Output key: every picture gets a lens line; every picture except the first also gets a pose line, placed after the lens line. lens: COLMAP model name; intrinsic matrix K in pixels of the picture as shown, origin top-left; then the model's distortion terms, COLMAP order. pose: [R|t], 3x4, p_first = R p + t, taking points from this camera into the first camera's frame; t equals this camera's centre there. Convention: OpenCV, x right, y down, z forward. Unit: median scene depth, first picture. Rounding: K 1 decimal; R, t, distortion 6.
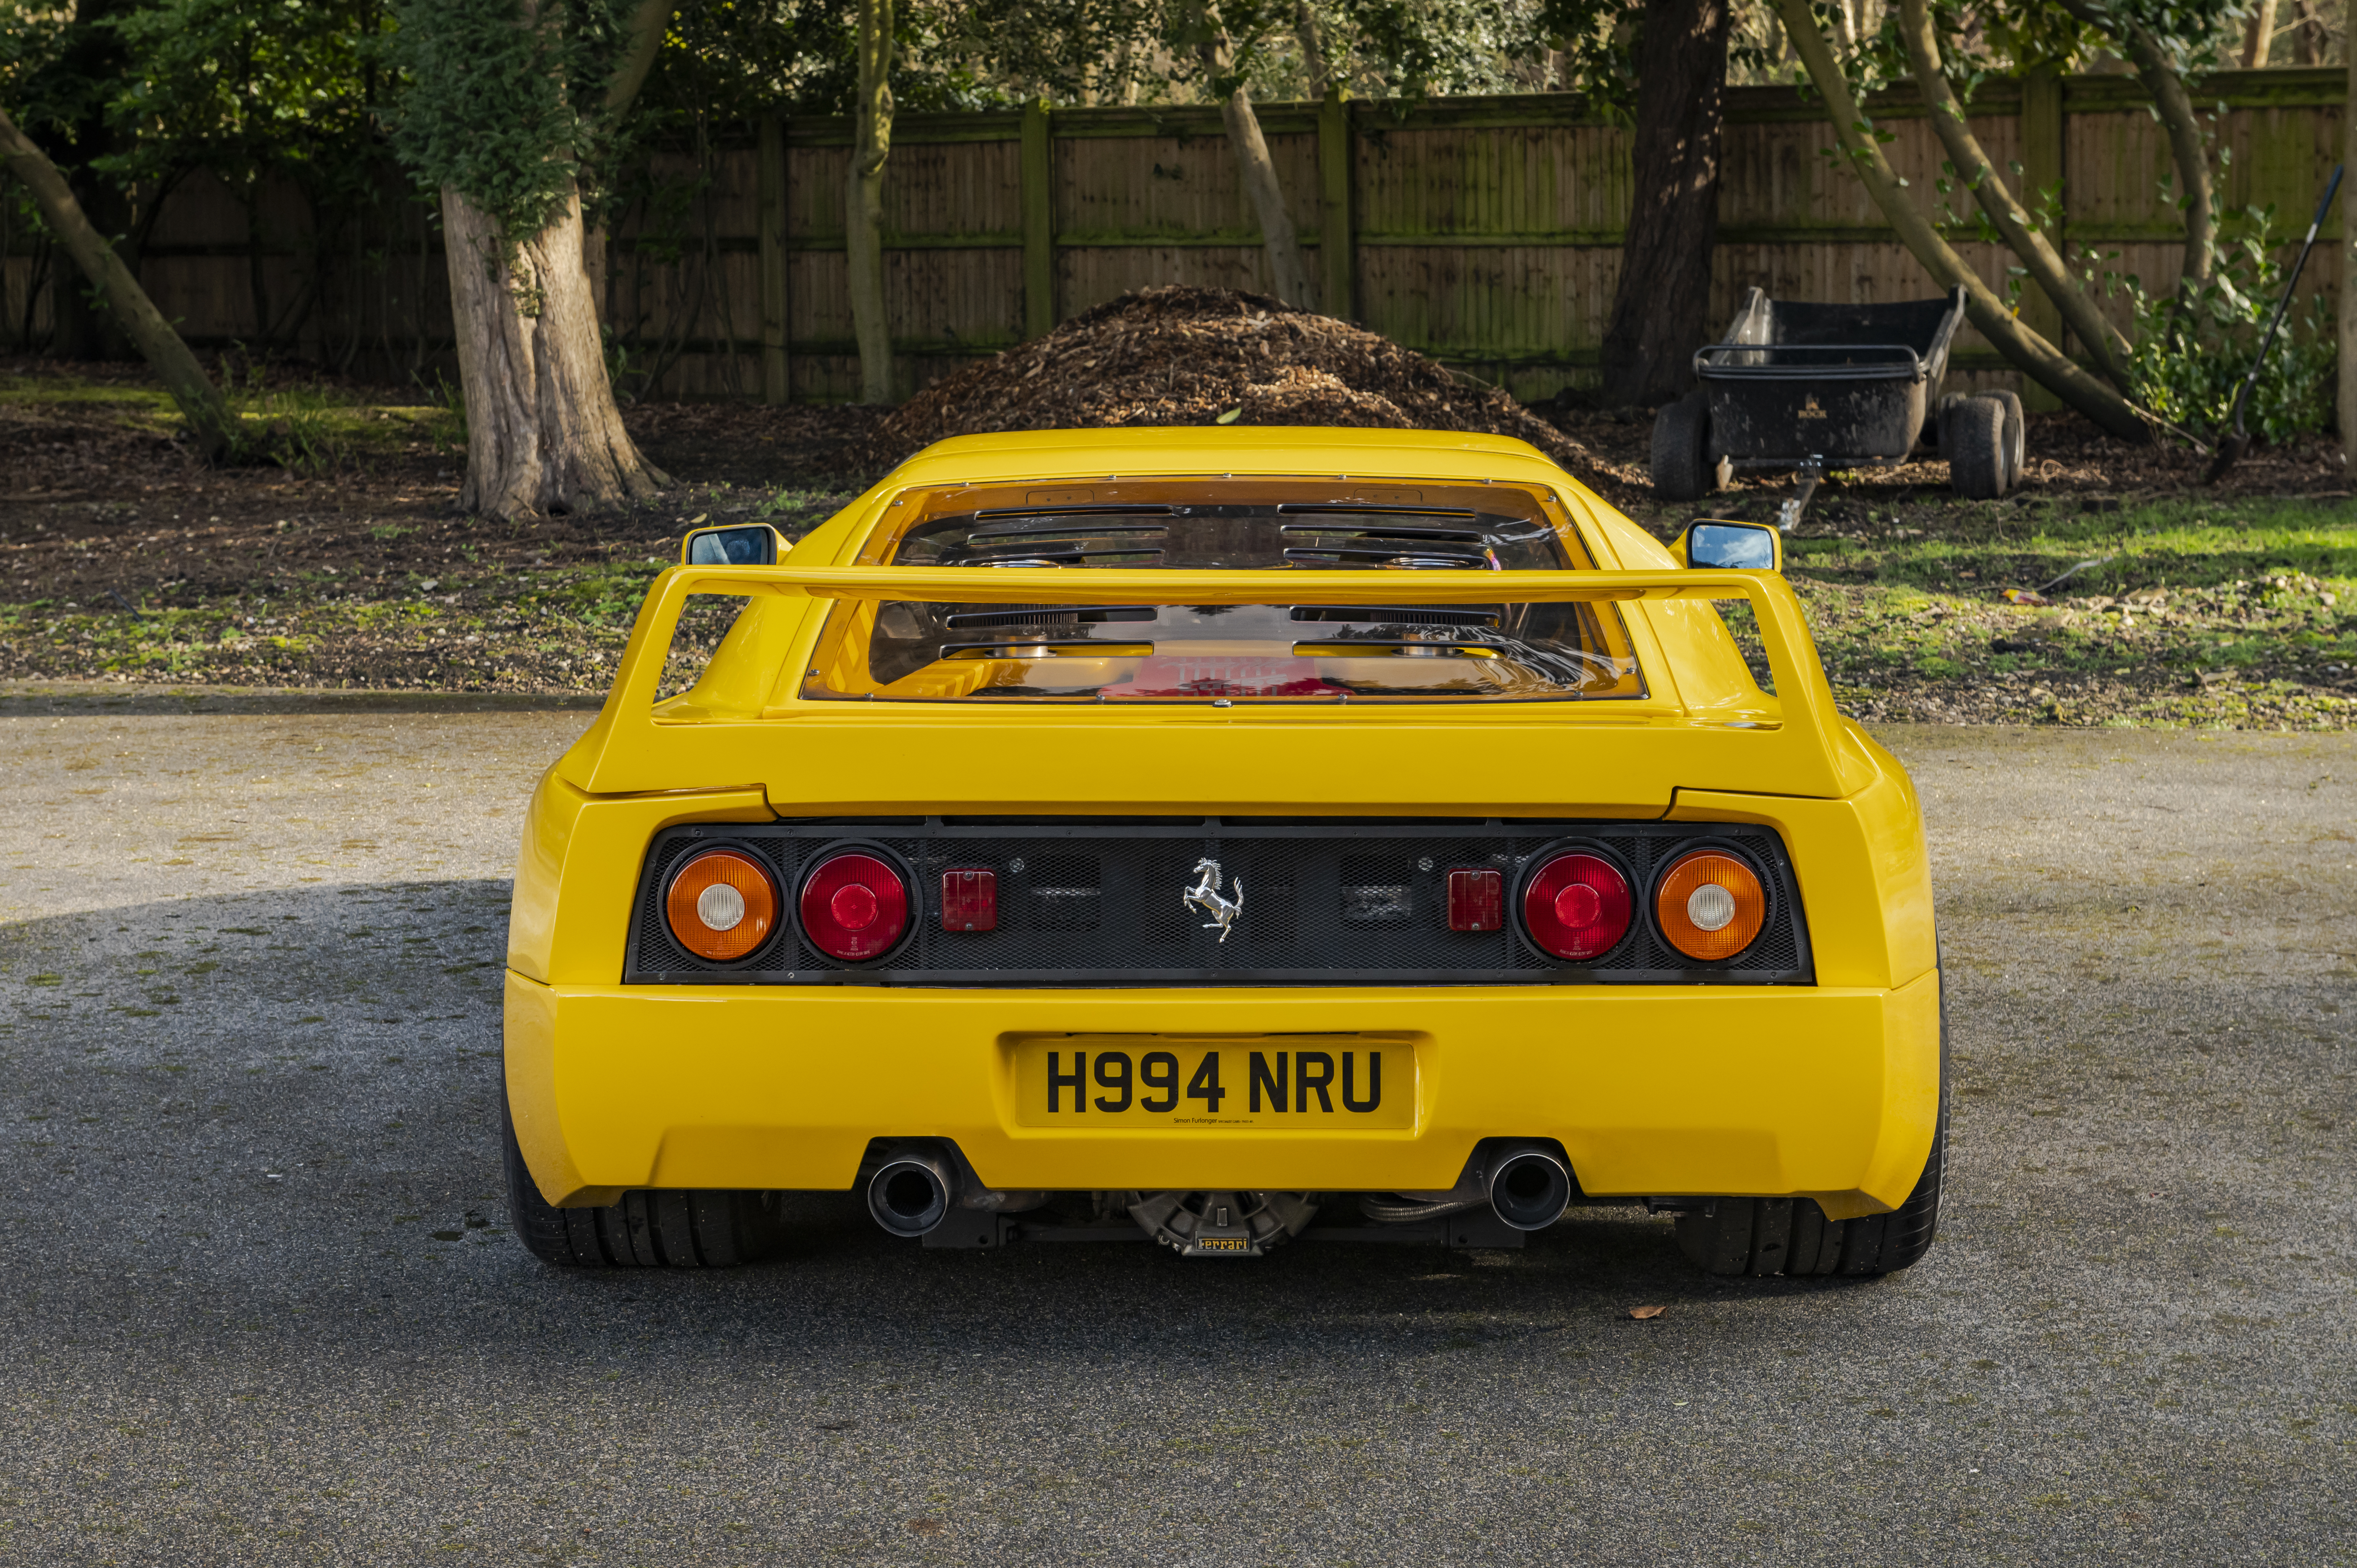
lens RADIAL K [[4663.2, 0, 1178.5], [0, 4663.2, 784.0], [0, 0, 1]] dist [0.006813, 0.068461]
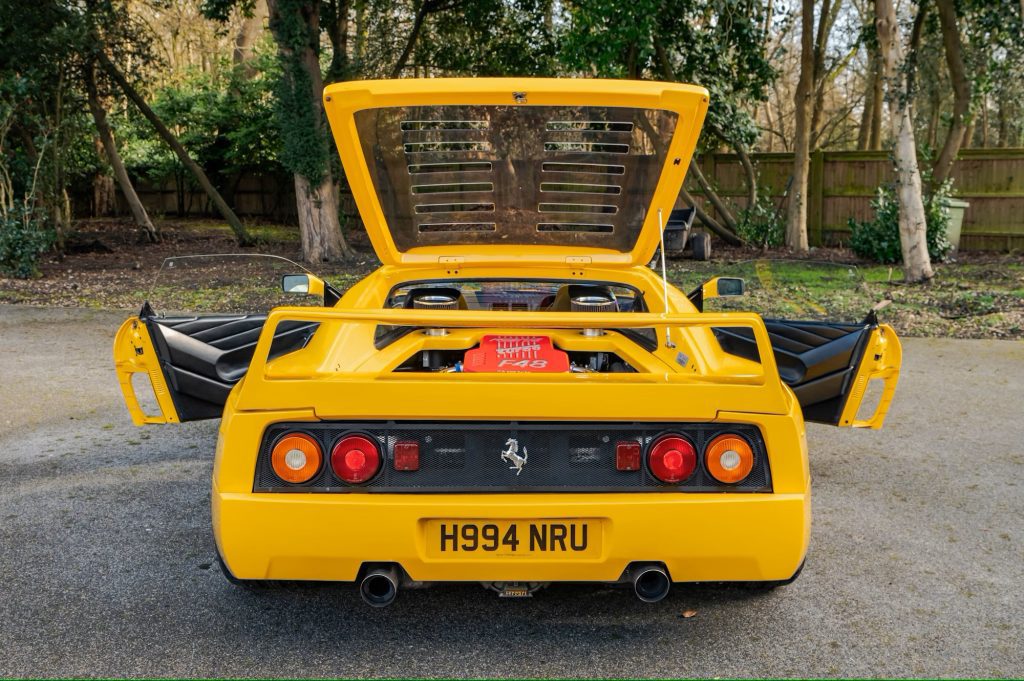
lens RADIAL K [[1054.0, 0, 554.9], [0, 1054.0, 341.1], [0, 0, 1]] dist [-0.016779, -0.016357]
pose [[0.998106, 0.006607, 0.061154, -0.004646], [-0.007886, 0.999755, 0.020697, -0.042227], [-0.061002, -0.021140, 0.997914, 0.481935]]
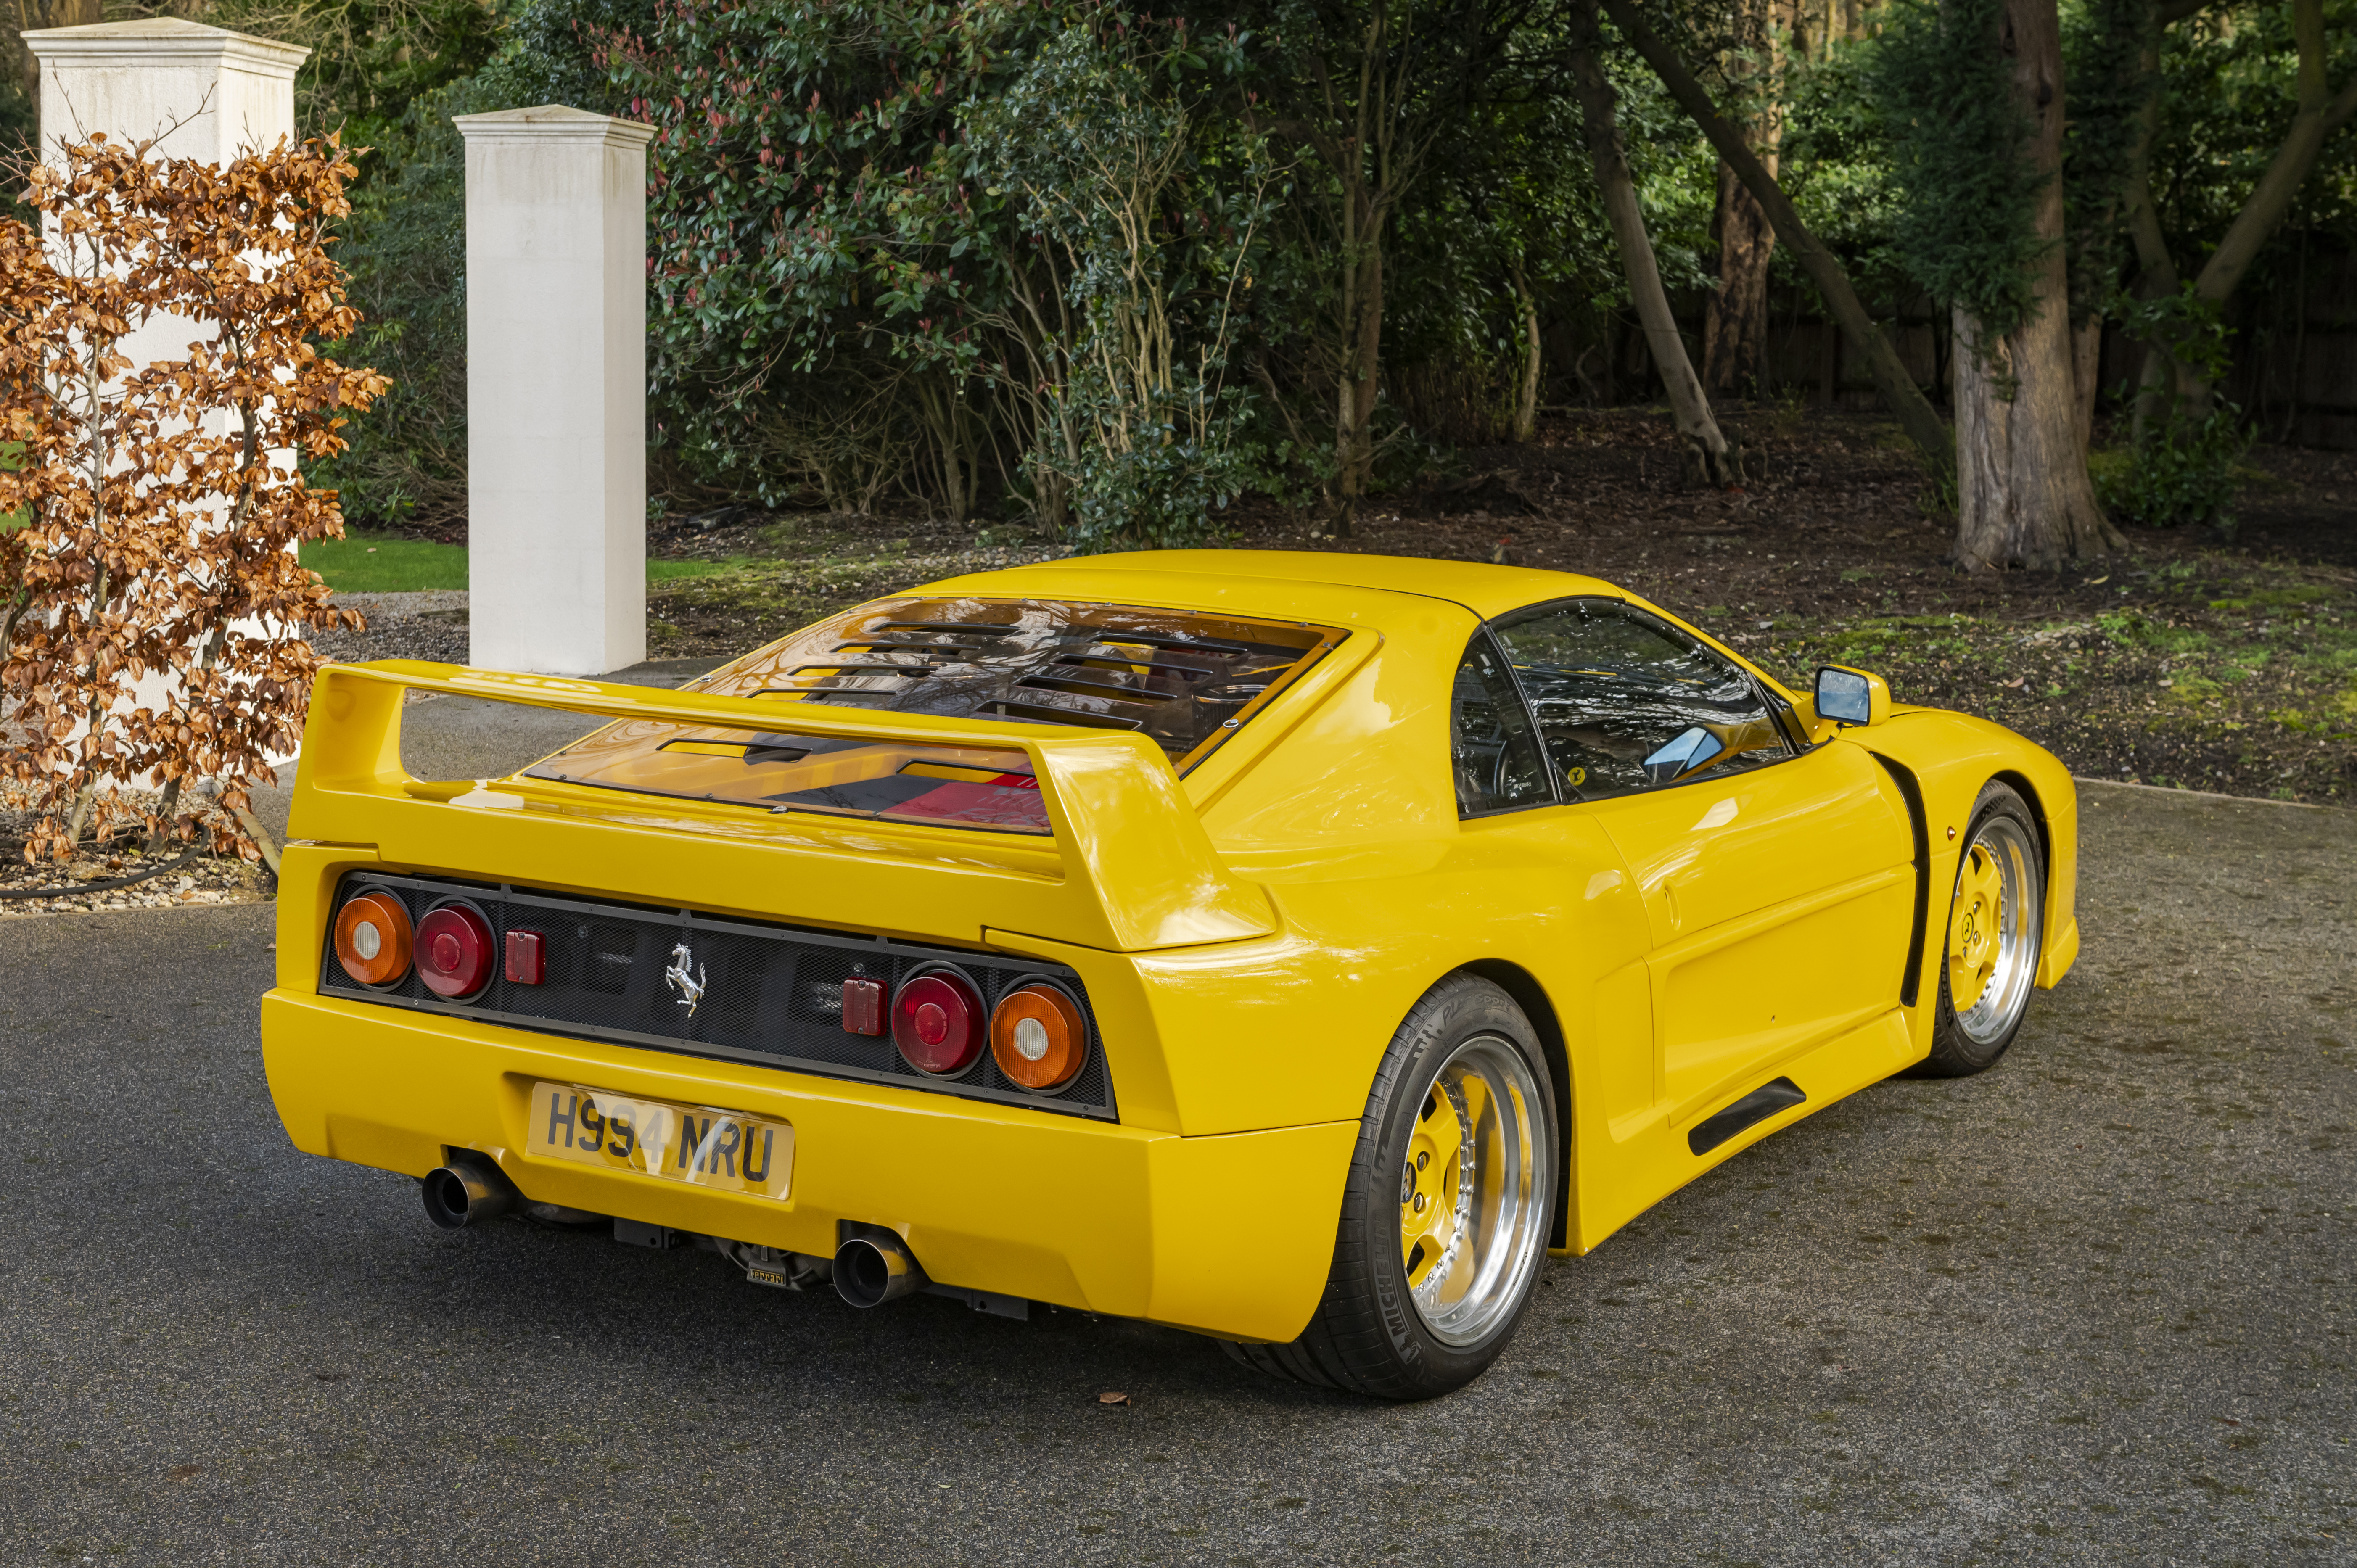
lens RADIAL K [[3722.0, 0, 1178.5], [0, 3722.0, 784.0], [0, 0, 1]] dist [0.003002, 0.059355]
pose [[0.849366, 0.085916, -0.520764, 0.584721], [-0.078762, 0.996247, 0.035902, -0.066147], [0.521894, 0.010523, 0.852945, 0.273764]]
